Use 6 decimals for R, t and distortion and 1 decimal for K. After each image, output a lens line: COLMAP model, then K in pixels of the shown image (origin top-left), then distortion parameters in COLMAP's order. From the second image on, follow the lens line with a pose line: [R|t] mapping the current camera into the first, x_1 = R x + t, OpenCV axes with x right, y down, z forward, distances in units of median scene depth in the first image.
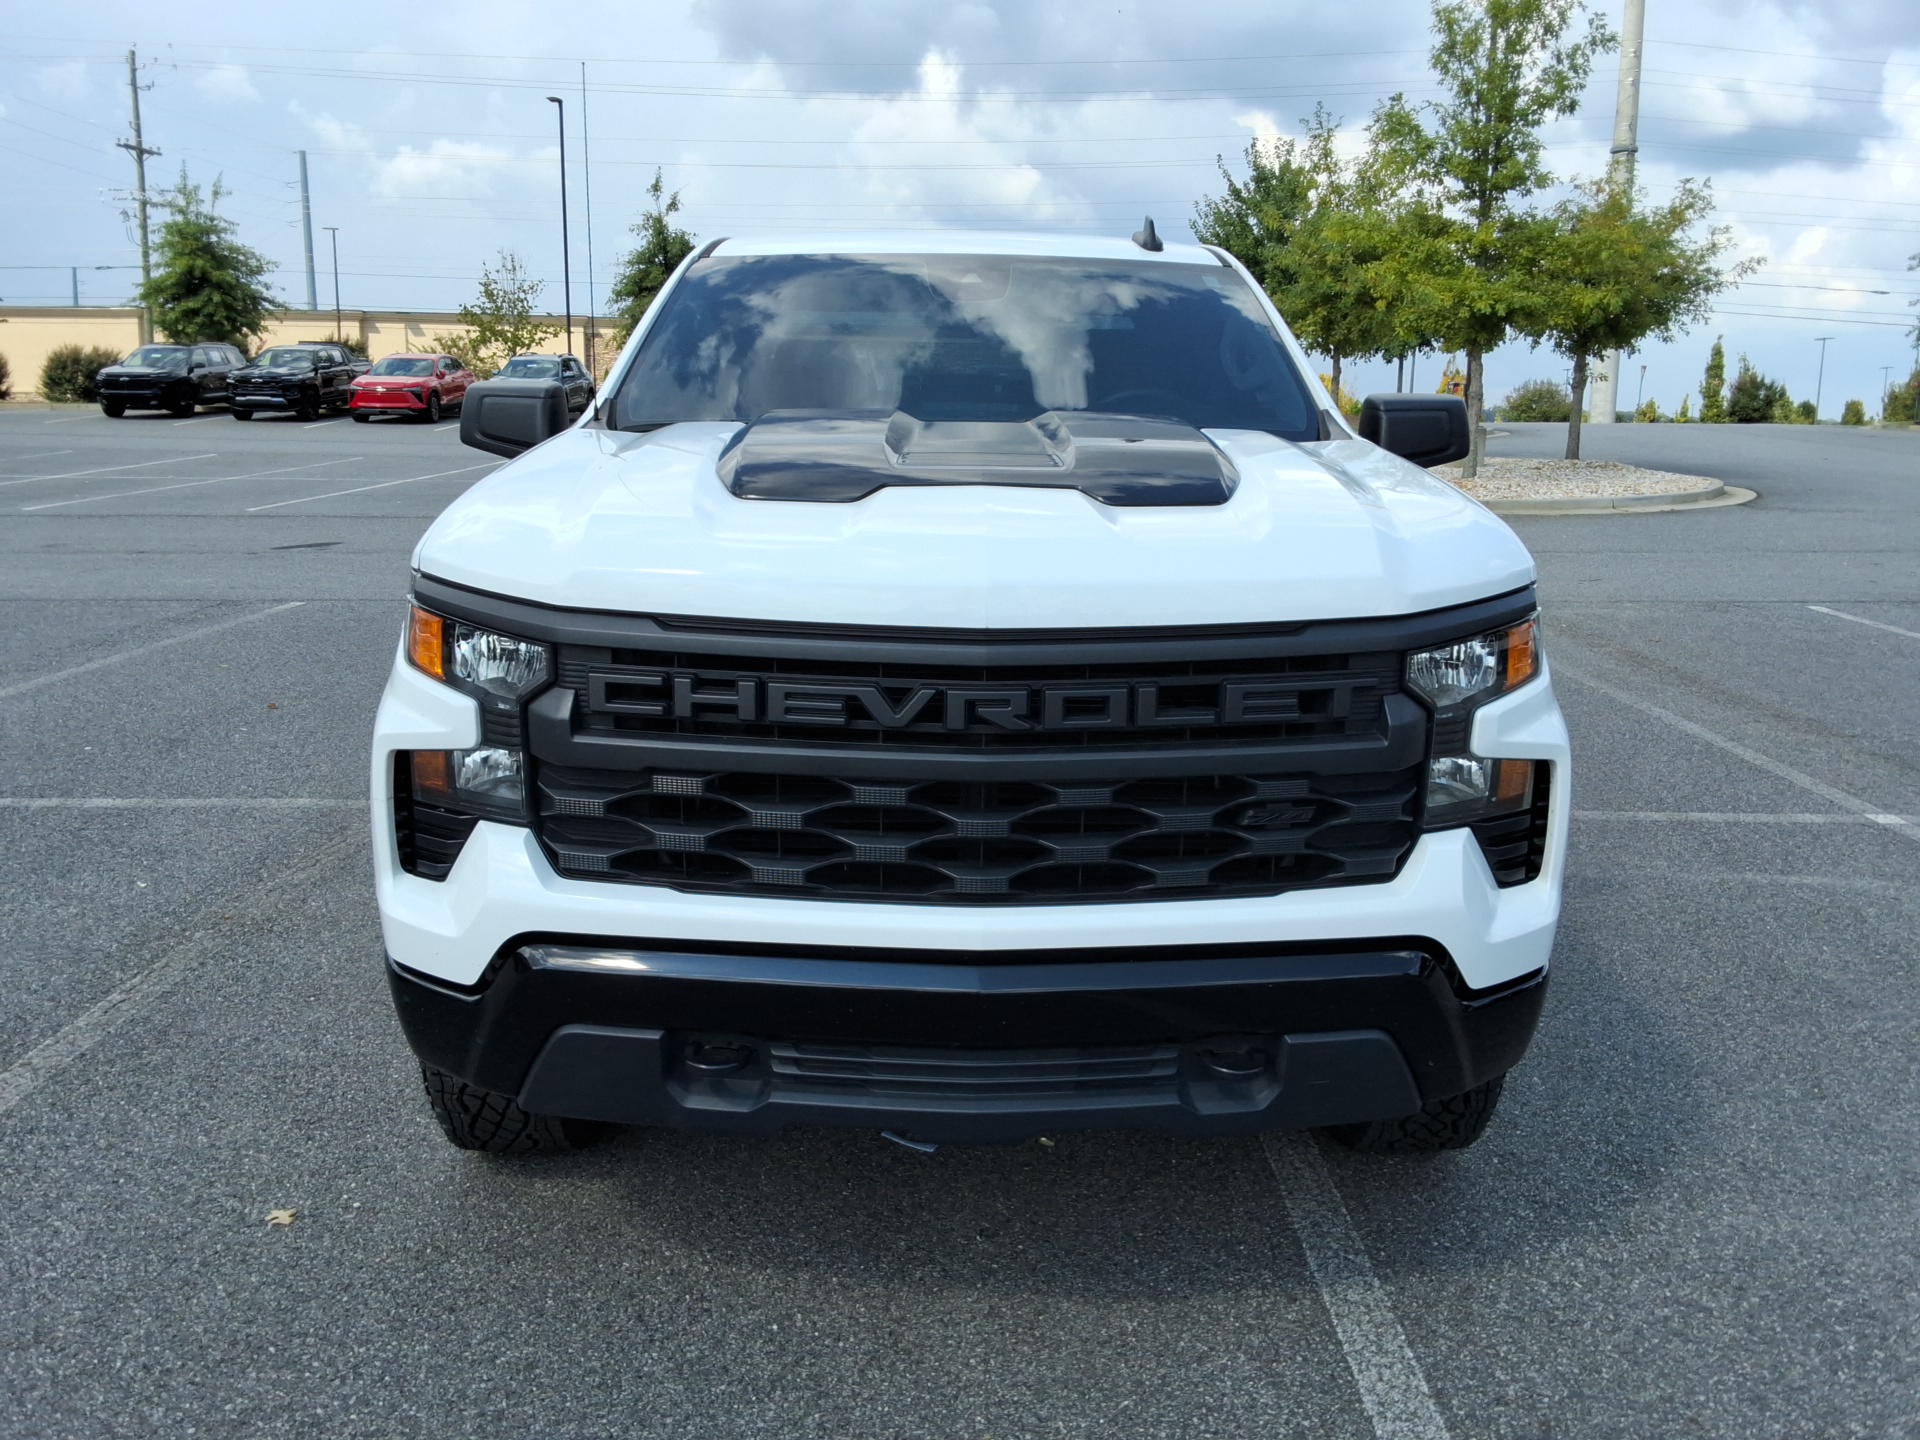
lens RADIAL K [[1560.5, 0, 971.6], [0, 1560.5, 698.9], [0, 0, 1]] dist [0.078092, -0.131565]
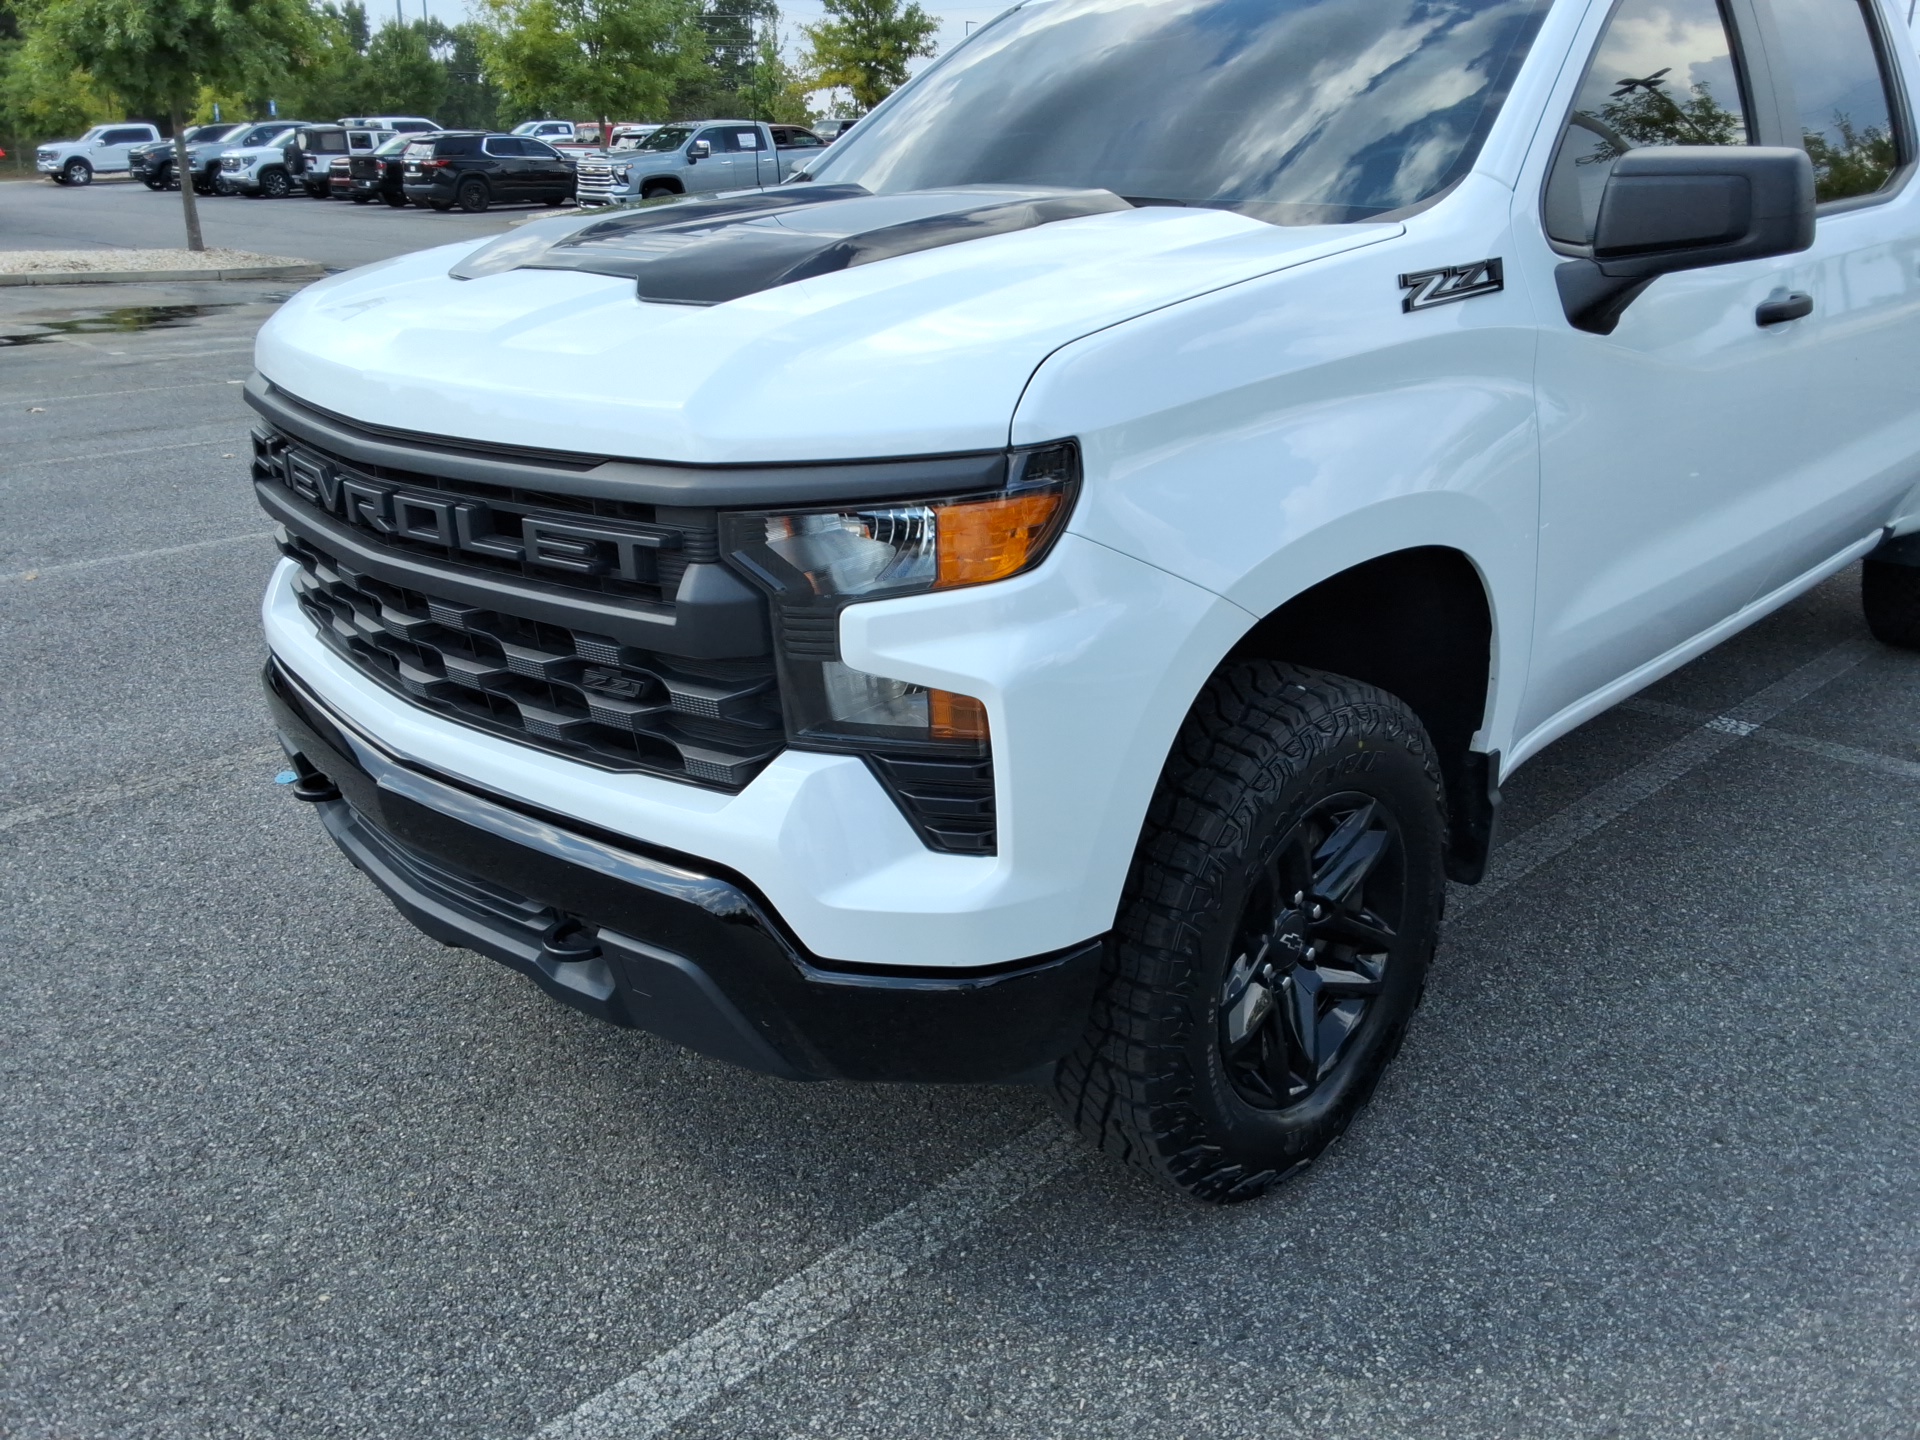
lens RADIAL K [[1560.5, 0, 971.6], [0, 1560.5, 698.9], [0, 0, 1]] dist [0.078092, -0.131565]
pose [[0.691001, 0.218588, -0.689012, 0.061446], [-0.119456, 0.974608, 0.189392, -0.006754], [0.712916, -0.048564, 0.699566, 0.035996]]
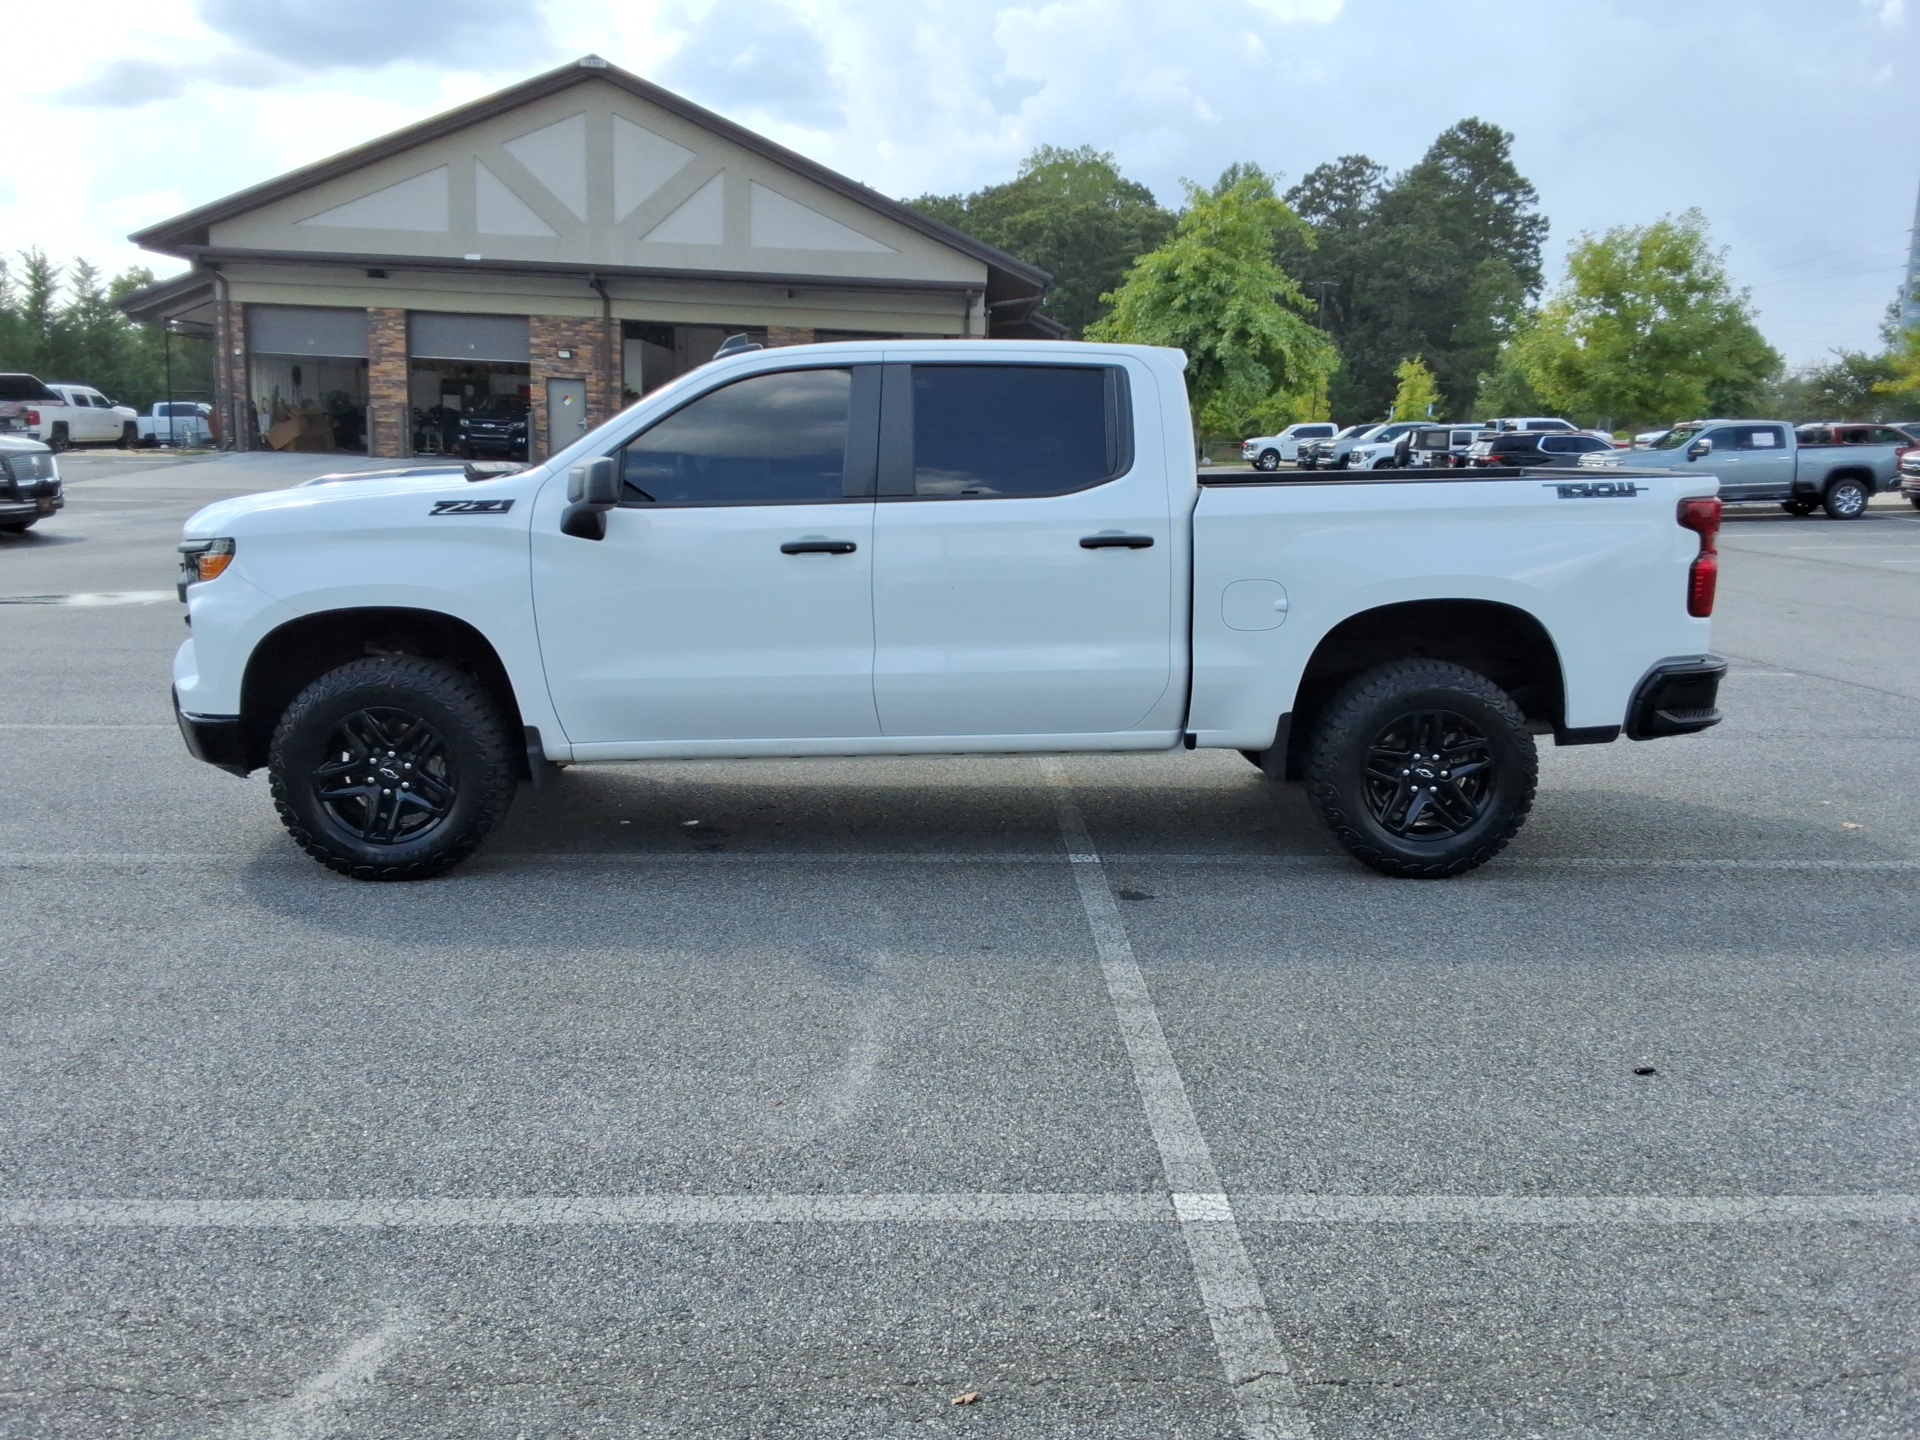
lens RADIAL K [[1546.9, 0, 969.7], [0, 1546.9, 699.7], [0, 0, 1]] dist [0.139912, -0.228622]
pose [[0.003411, 0.146806, -0.989159, 0.179957], [-0.200197, 0.969240, 0.143159, -0.026193], [0.979750, 0.197539, 0.032696, 0.139092]]
